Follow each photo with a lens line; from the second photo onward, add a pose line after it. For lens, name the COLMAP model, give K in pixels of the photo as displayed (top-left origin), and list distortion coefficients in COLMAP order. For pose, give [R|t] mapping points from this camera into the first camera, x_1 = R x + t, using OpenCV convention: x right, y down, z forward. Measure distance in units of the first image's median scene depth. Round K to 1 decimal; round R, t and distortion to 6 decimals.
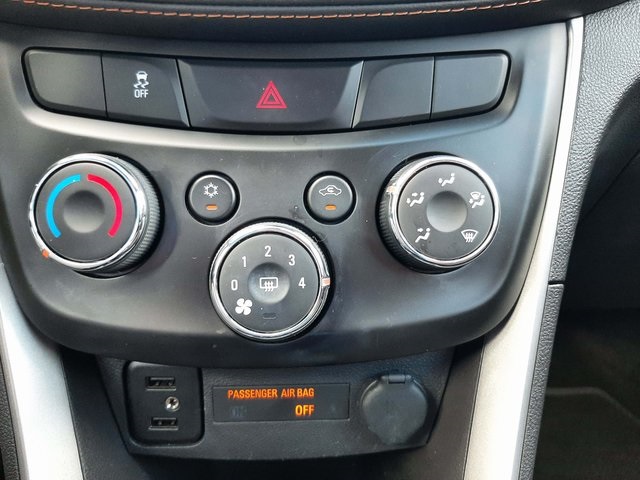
lens RADIAL K [[477.8, 0, 320.0], [0, 477.8, 240.0], [0, 0, 1]] dist [0.035683, -0.084514]
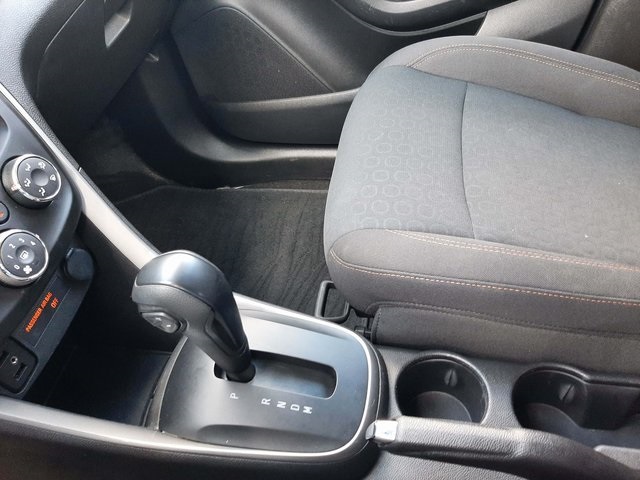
lens RADIAL K [[477.8, 0, 320.0], [0, 477.8, 240.0], [0, 0, 1]] dist [0.035683, -0.084514]
pose [[0.193495, -0.748553, 0.634215, -1.108436], [0.487171, 0.634413, 0.600154, -0.568670], [-0.851601, 0.192845, 0.487429, -1.152405]]
